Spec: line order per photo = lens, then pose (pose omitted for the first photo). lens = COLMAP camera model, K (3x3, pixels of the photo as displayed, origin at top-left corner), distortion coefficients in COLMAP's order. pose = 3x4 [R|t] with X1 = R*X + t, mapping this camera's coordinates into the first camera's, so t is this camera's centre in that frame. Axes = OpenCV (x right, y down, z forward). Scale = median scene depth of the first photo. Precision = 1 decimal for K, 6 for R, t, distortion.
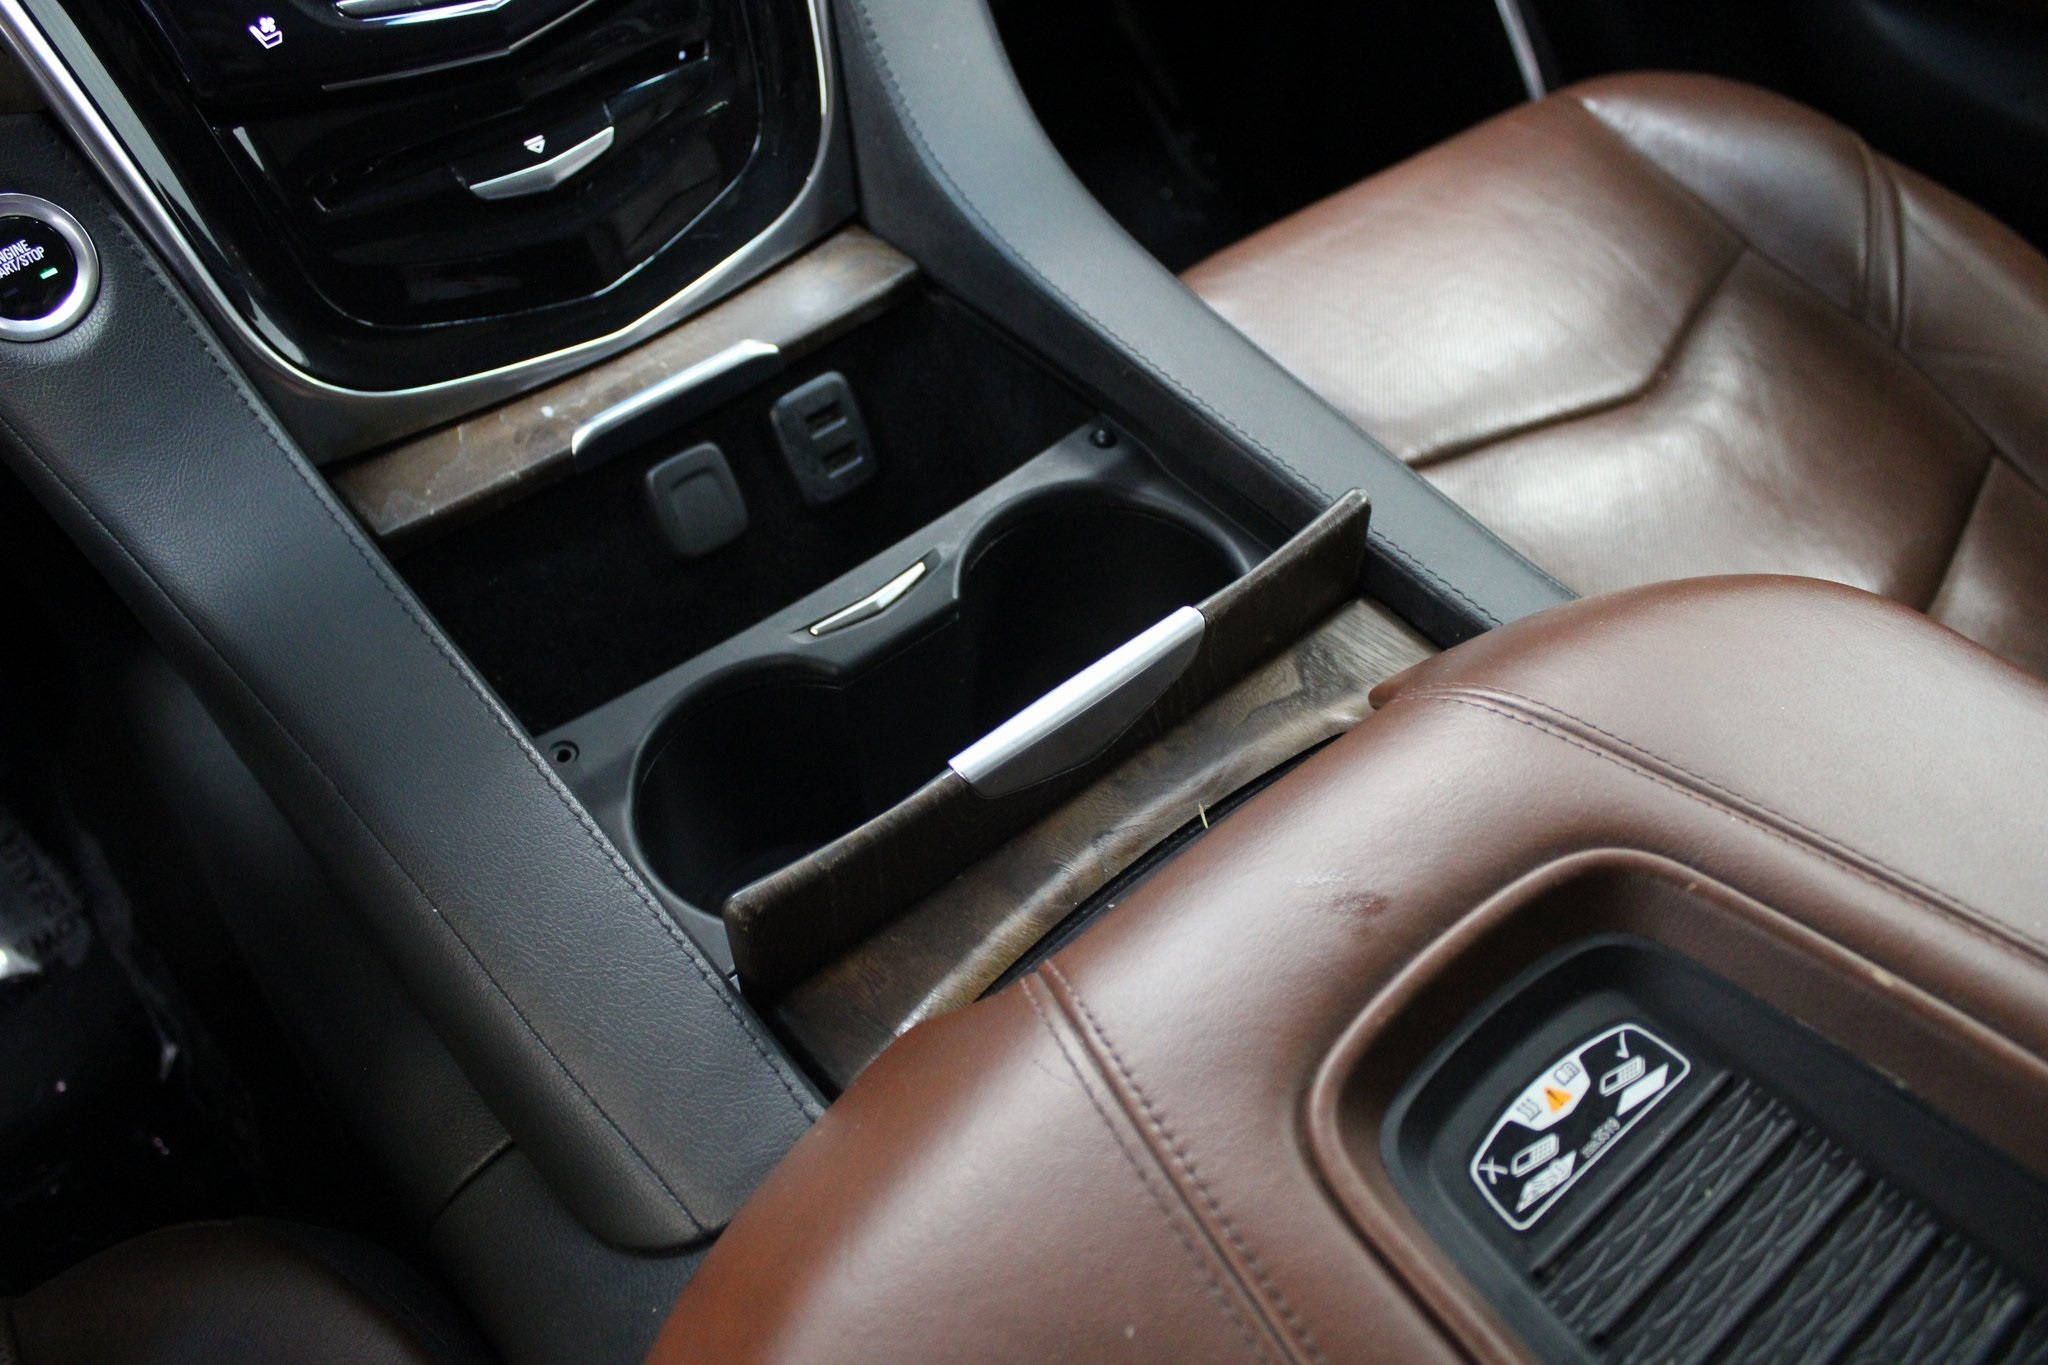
lens RADIAL K [[1709.6, 0, 1021.7], [0, 1709.6, 670.6], [0, 0, 1]] dist [-0.167576, 0.137123]
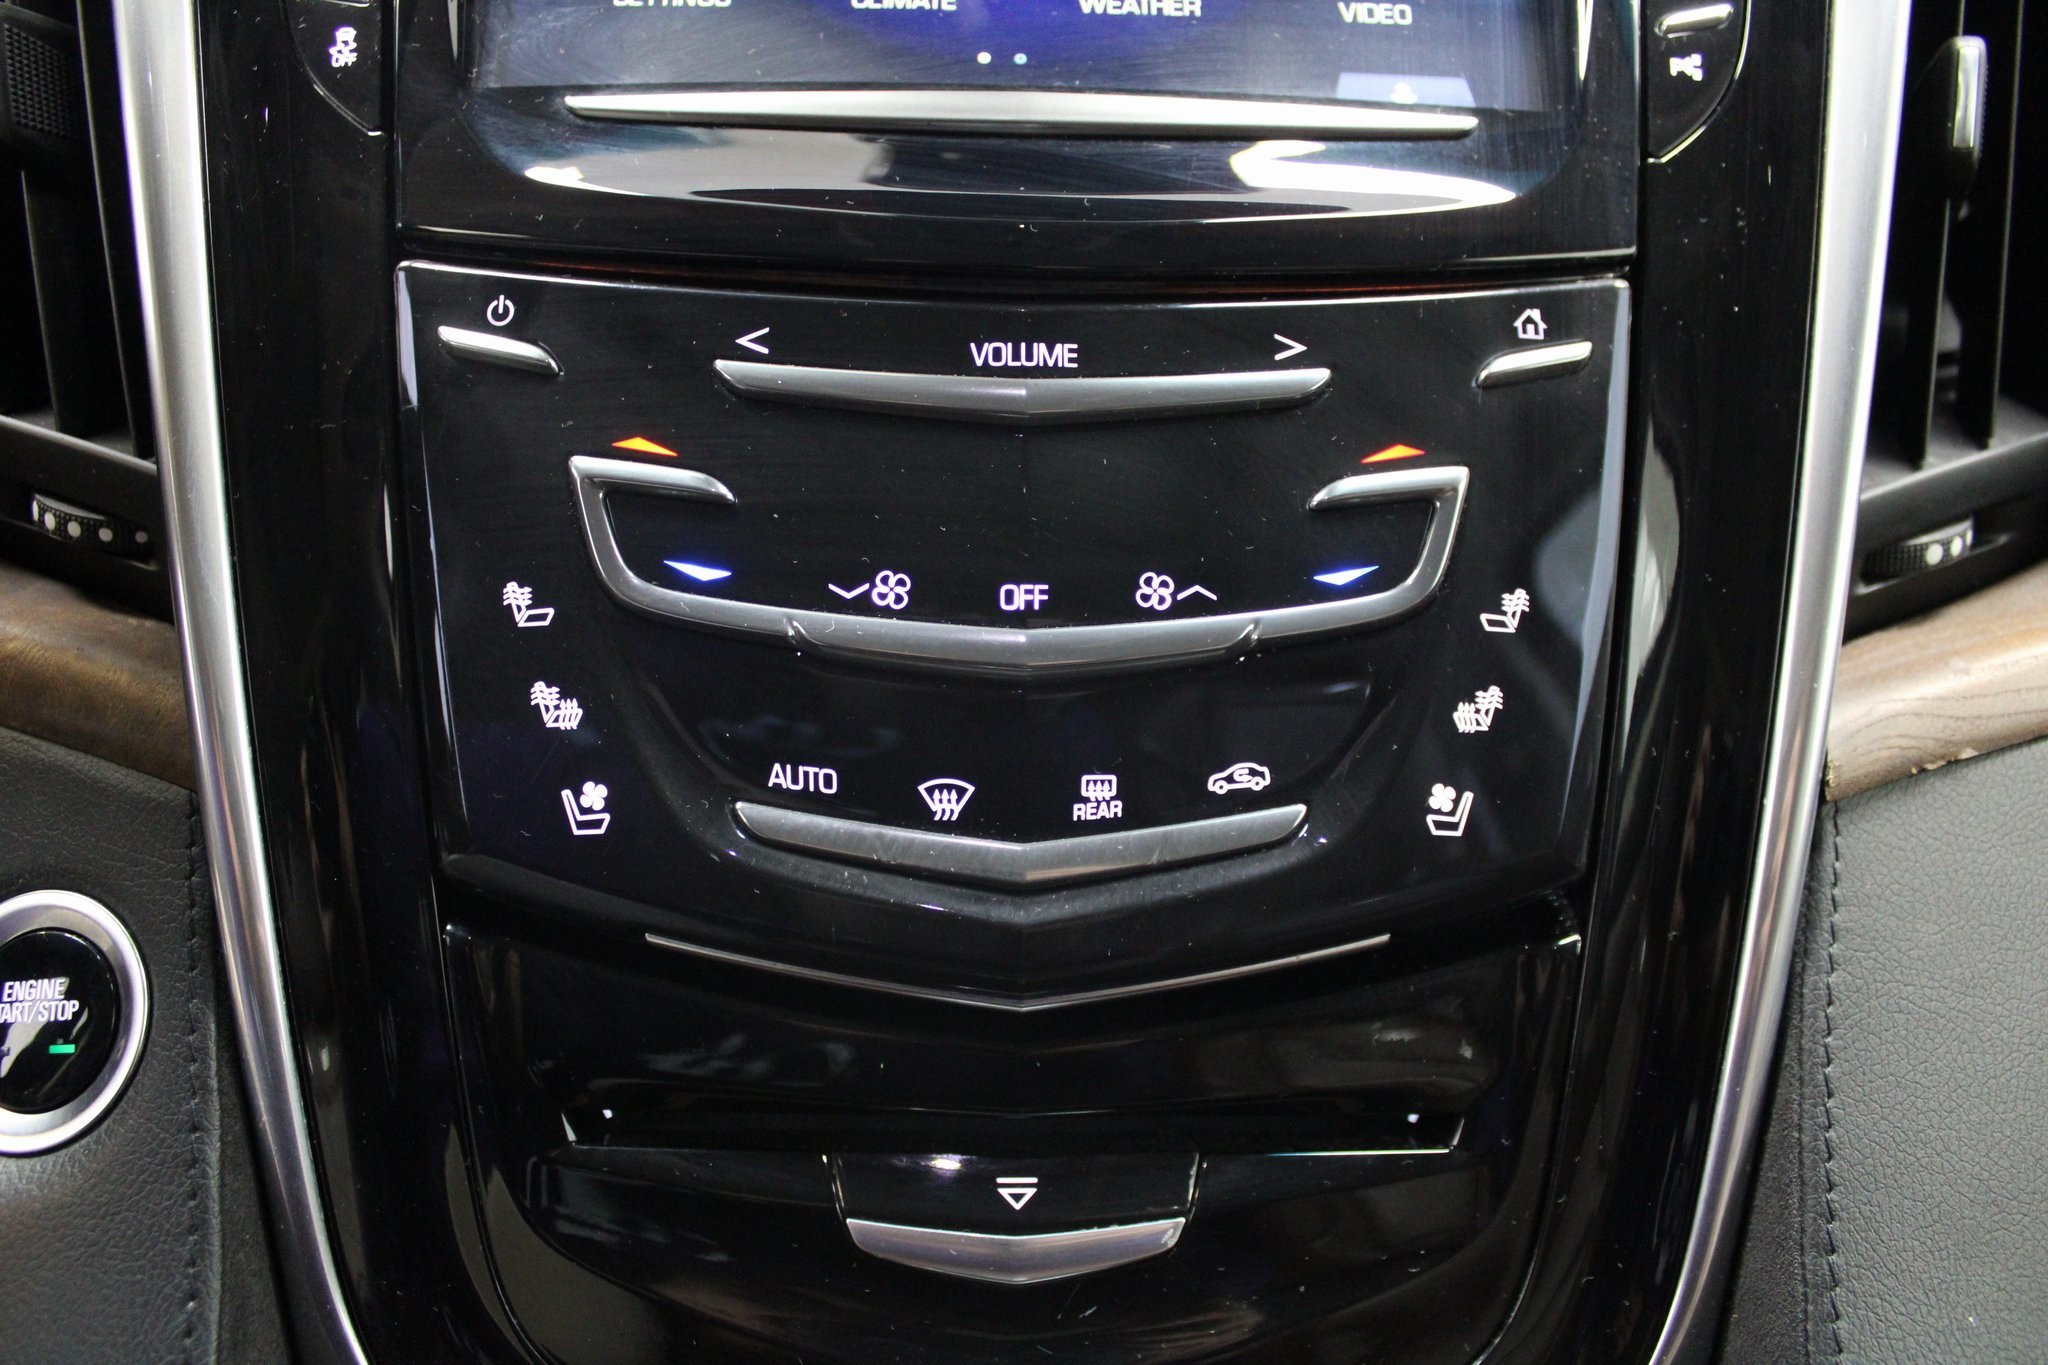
lens RADIAL K [[1650.2, 0, 1024.0], [0, 1650.2, 682.5], [0, 0, 1]] dist [-0.177077, 0.148830]
pose [[0.778258, 0.271938, -0.566008, -0.068047], [-0.487854, 0.829358, -0.272332, -0.328811], [0.395366, 0.488074, 0.778120, 0.595522]]
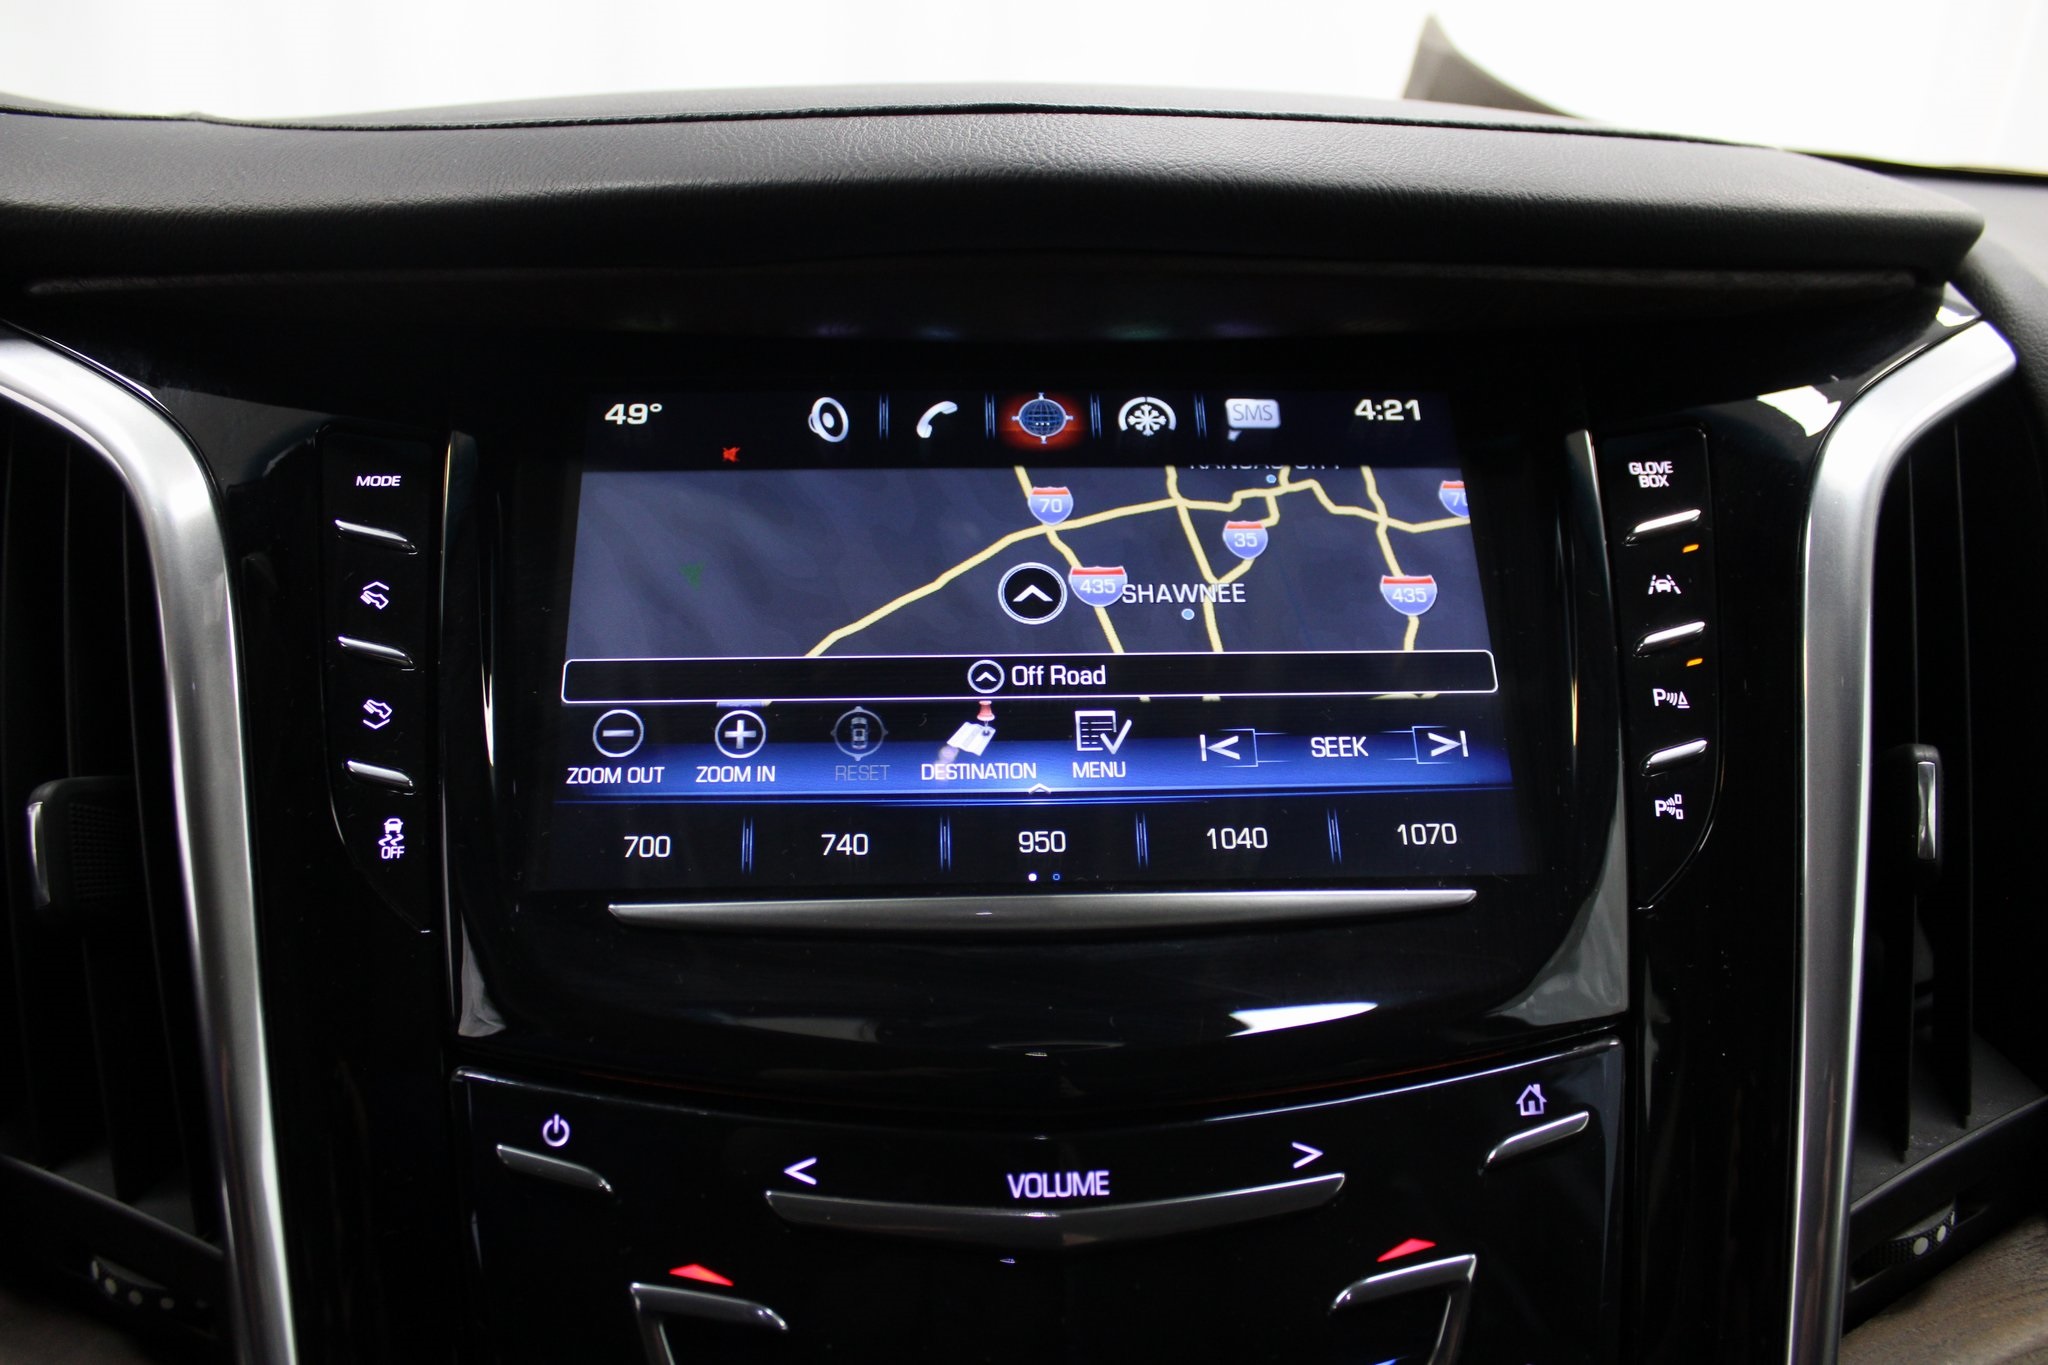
lens RADIAL K [[1650.2, 0, 1024.0], [0, 1650.2, 682.5], [0, 0, 1]] dist [-0.177077, 0.148830]
pose [[0.793584, 0.188150, -0.578640, -0.112505], [-0.460566, 0.807209, -0.369178, -0.475811], [0.397622, 0.559476, 0.727244, 0.462284]]
